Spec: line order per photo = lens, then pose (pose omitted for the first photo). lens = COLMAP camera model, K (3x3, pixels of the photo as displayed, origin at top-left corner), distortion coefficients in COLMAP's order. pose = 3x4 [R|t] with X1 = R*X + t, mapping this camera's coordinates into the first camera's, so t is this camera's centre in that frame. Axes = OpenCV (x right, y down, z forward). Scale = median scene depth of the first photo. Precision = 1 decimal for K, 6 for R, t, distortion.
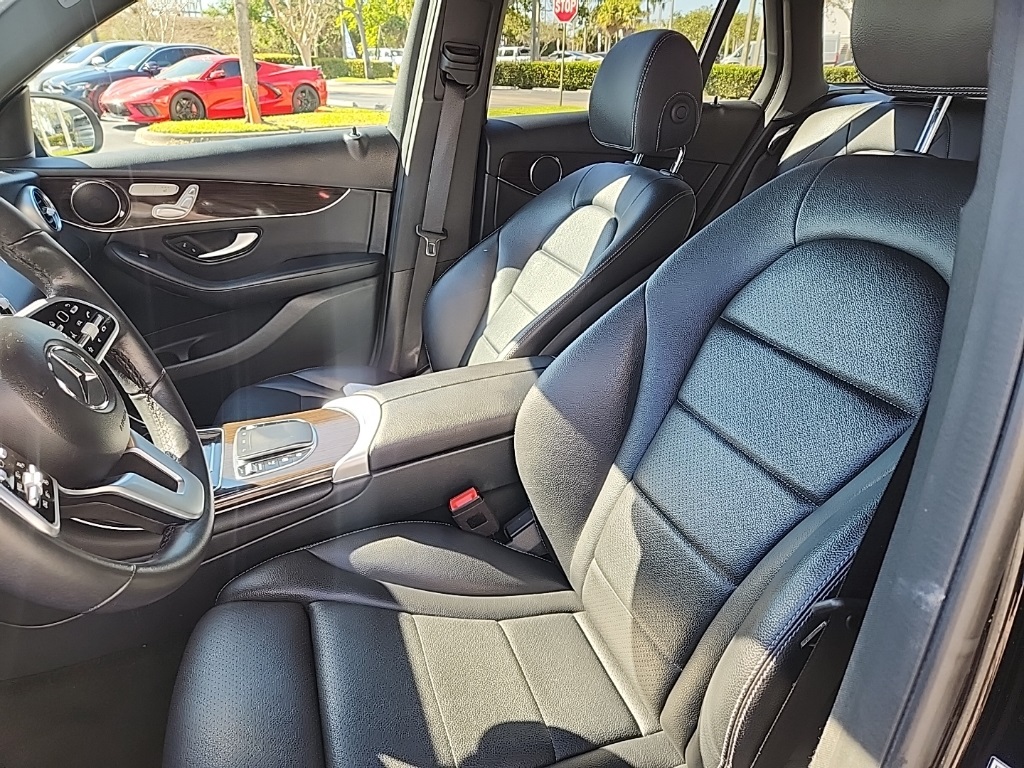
lens RADIAL K [[678.7, 0, 504.7], [0, 678.7, 385.6], [0, 0, 1]] dist [0.070345, -0.058157]
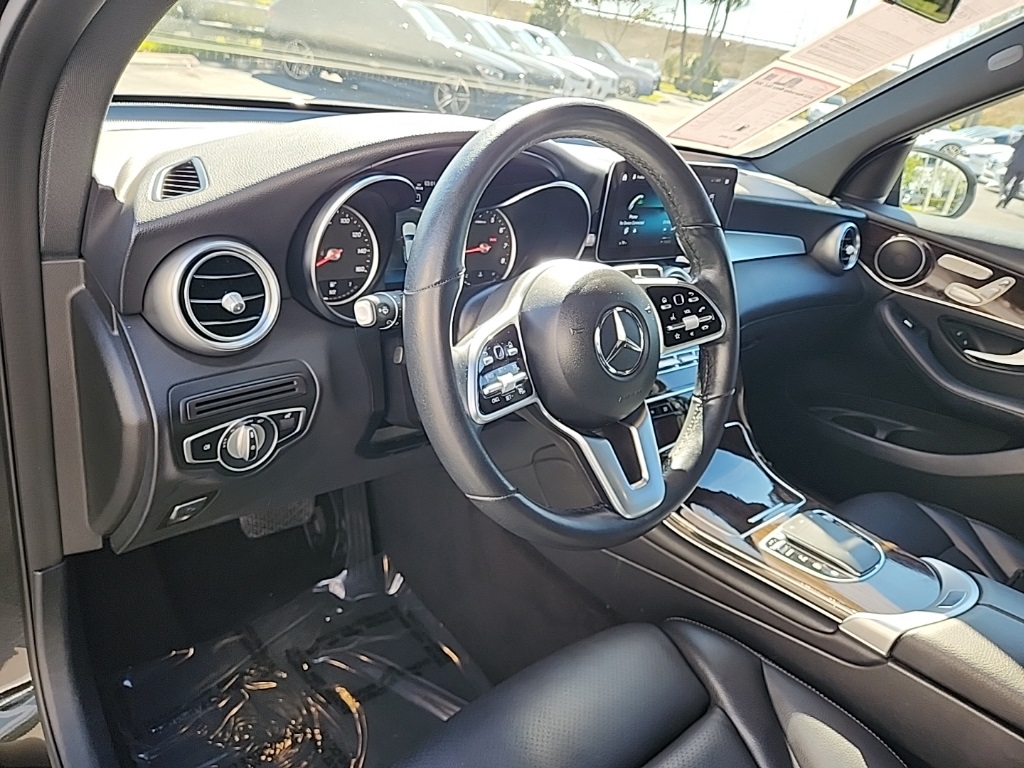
lens RADIAL K [[678.7, 0, 503.9], [0, 678.7, 374.9], [0, 0, 1]] dist [0.070345, -0.058157]
pose [[0.372415, 0.461814, -0.805006, 0.109857], [-0.546950, 0.809974, 0.211632, -0.050435], [0.749768, 0.361483, 0.554236, 0.152062]]
